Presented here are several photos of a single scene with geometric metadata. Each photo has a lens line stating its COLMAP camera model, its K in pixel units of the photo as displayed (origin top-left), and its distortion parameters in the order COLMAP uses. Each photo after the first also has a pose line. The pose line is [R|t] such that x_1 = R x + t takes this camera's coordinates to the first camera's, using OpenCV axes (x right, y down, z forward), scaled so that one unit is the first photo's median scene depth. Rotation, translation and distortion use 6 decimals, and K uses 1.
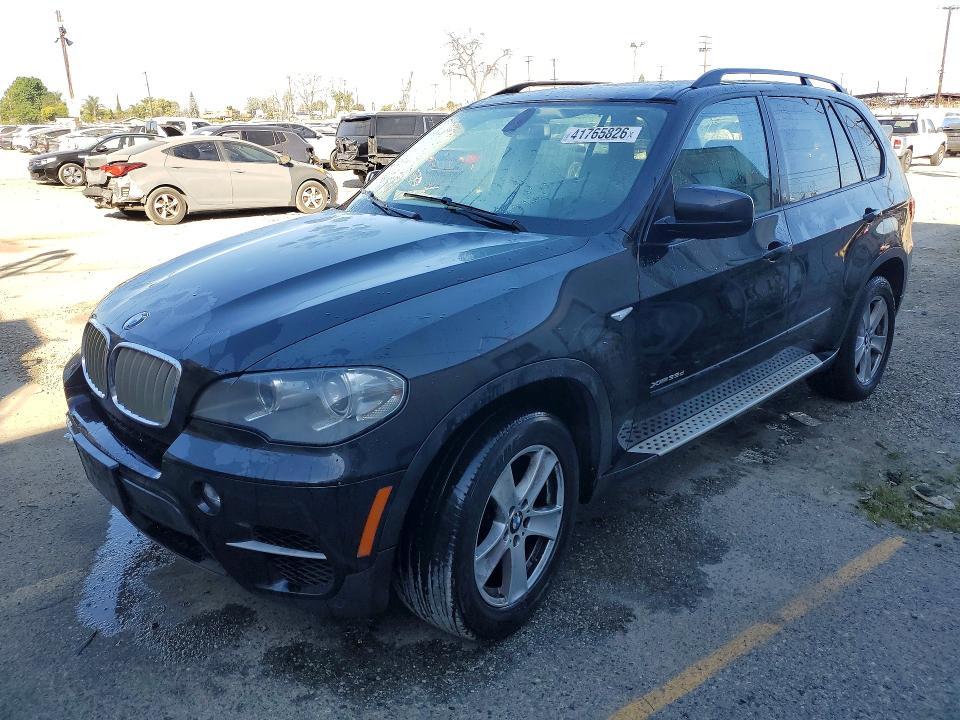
lens RADIAL K [[768.2, 0, 488.5], [0, 768.2, 352.2], [0, 0, 1]] dist [0.061992, -0.060596]
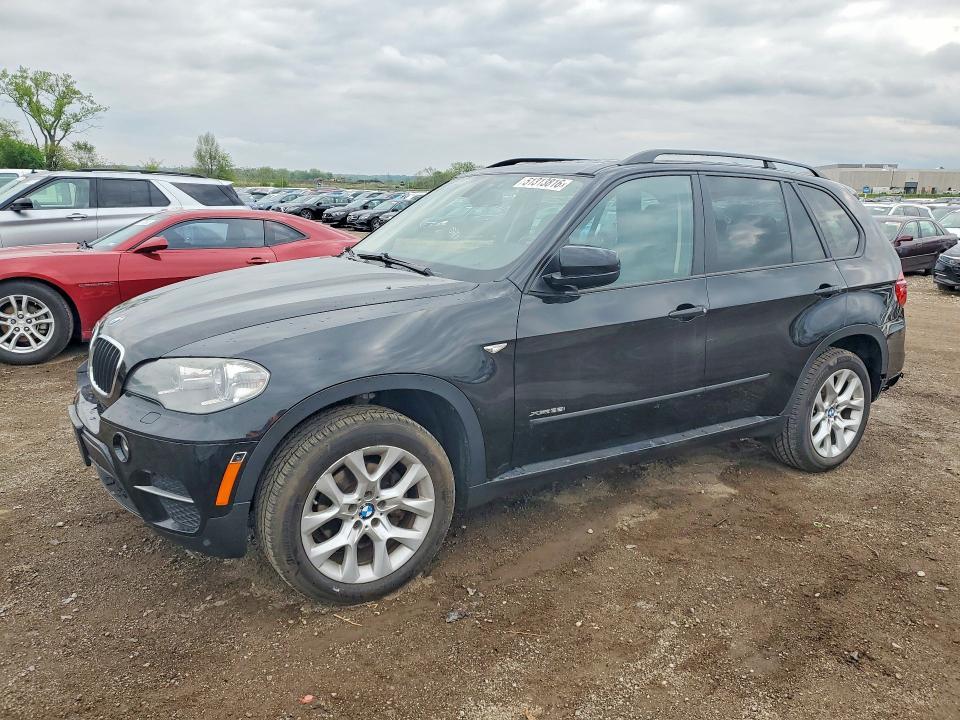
lens RADIAL K [[768.2, 0, 470.8], [0, 768.2, 363.1], [0, 0, 1]] dist [0.061992, -0.060596]
pose [[0.978089, 0.082903, -0.190970, 0.415476], [-0.097438, 0.992915, -0.068008, 0.066203], [0.183979, 0.085126, 0.979237, -0.185202]]
